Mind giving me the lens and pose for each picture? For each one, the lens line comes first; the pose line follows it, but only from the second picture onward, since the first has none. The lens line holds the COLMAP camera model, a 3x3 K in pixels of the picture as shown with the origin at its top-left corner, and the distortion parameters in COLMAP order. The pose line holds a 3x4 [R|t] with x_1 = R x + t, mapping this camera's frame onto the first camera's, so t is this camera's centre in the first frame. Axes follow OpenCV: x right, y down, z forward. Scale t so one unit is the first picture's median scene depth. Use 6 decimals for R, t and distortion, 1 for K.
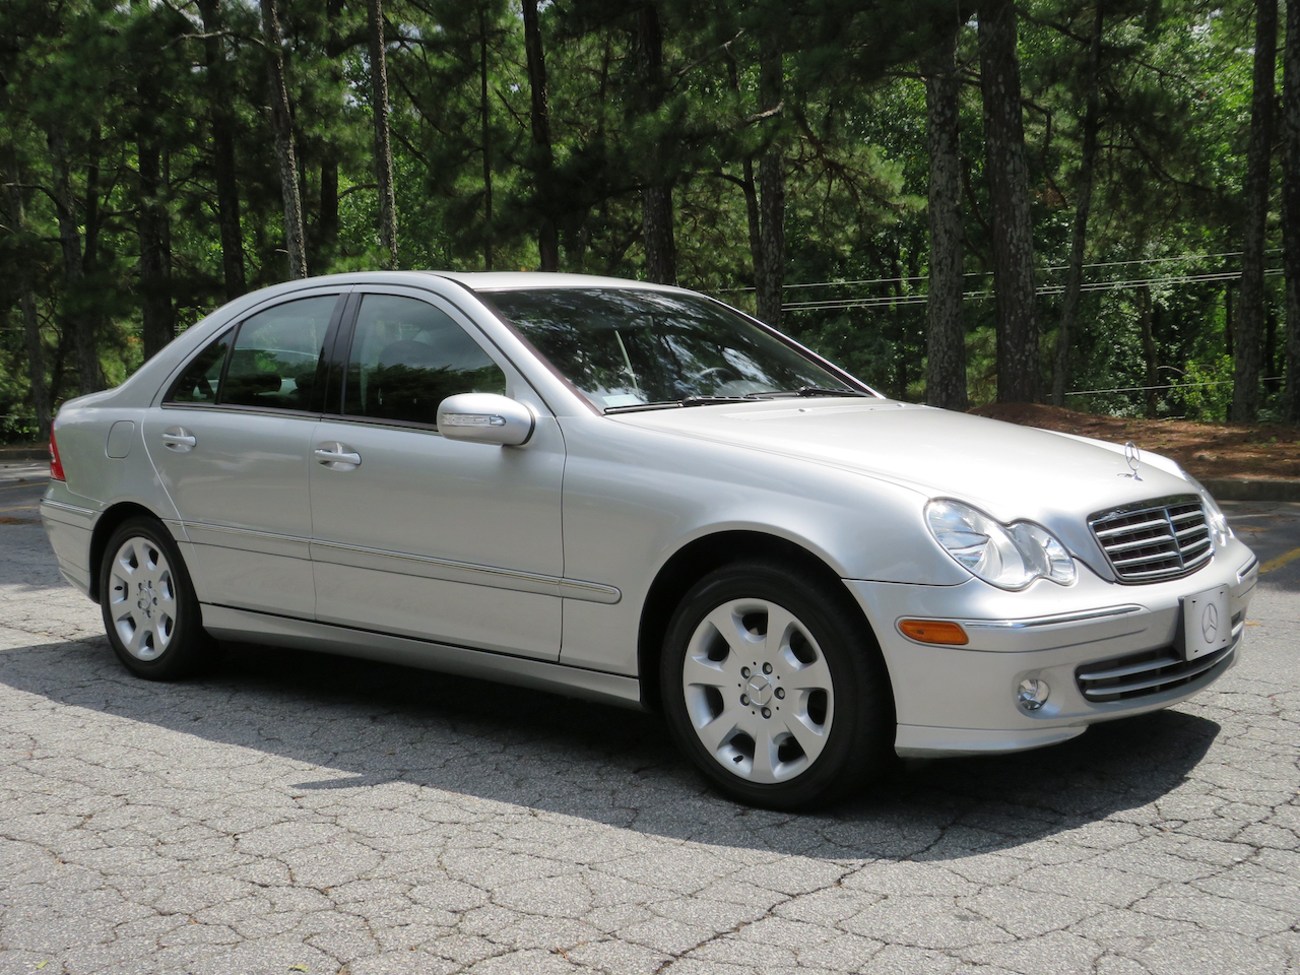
lens RADIAL K [[1654.7, 0, 650.0], [0, 1654.7, 487.5], [0, 0, 1]] dist [-0.040383, 0.023623]
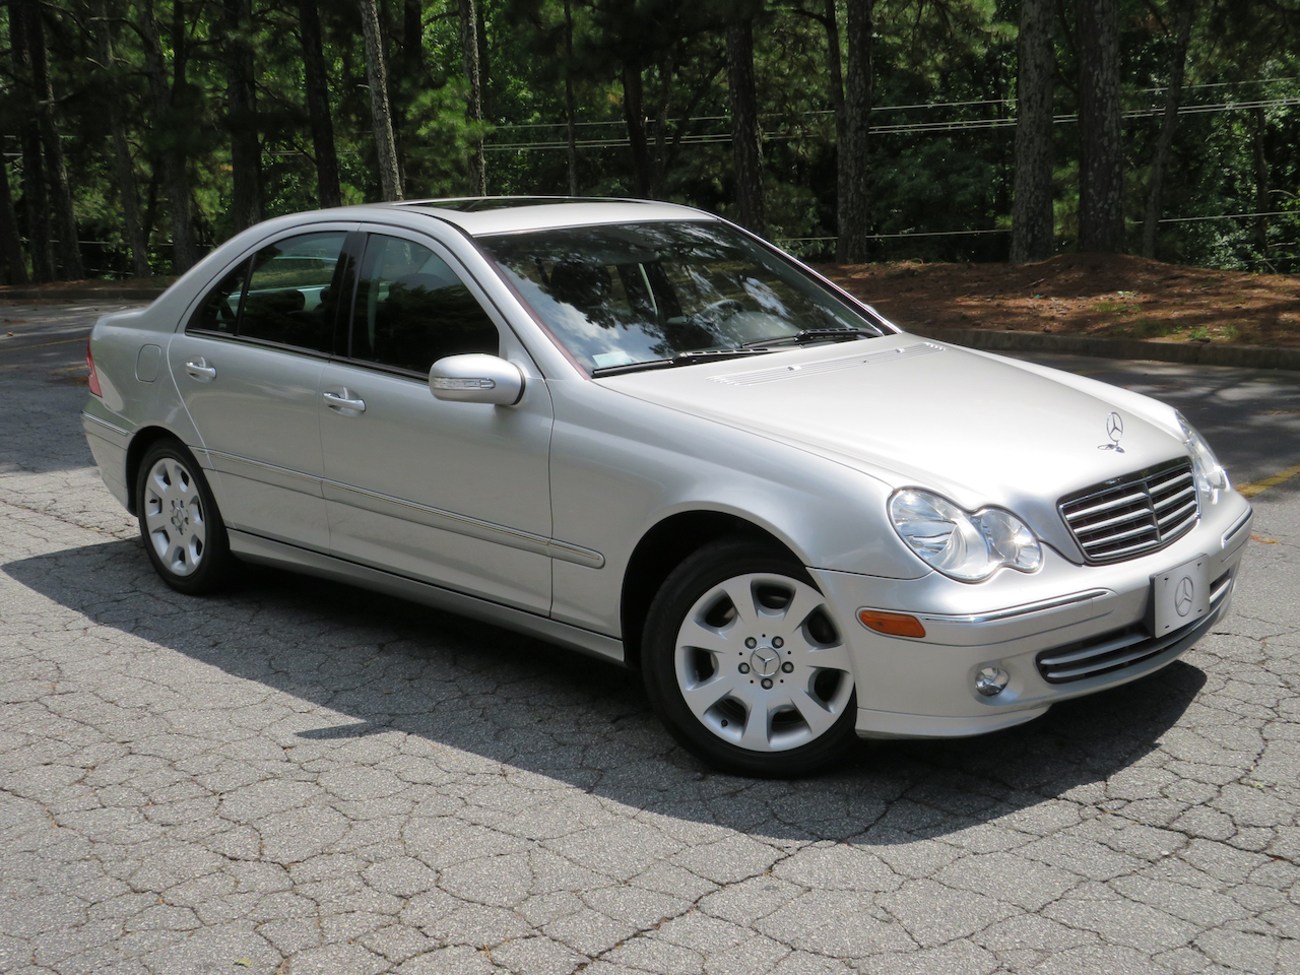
lens RADIAL K [[1654.7, 0, 650.0], [0, 1654.7, 487.5], [0, 0, 1]] dist [-0.040383, 0.023623]
pose [[0.997329, 0.013357, -0.071808, 0.087234], [-0.004125, 0.991867, 0.127213, -0.107634], [0.072923, -0.126577, 0.989273, -0.013348]]
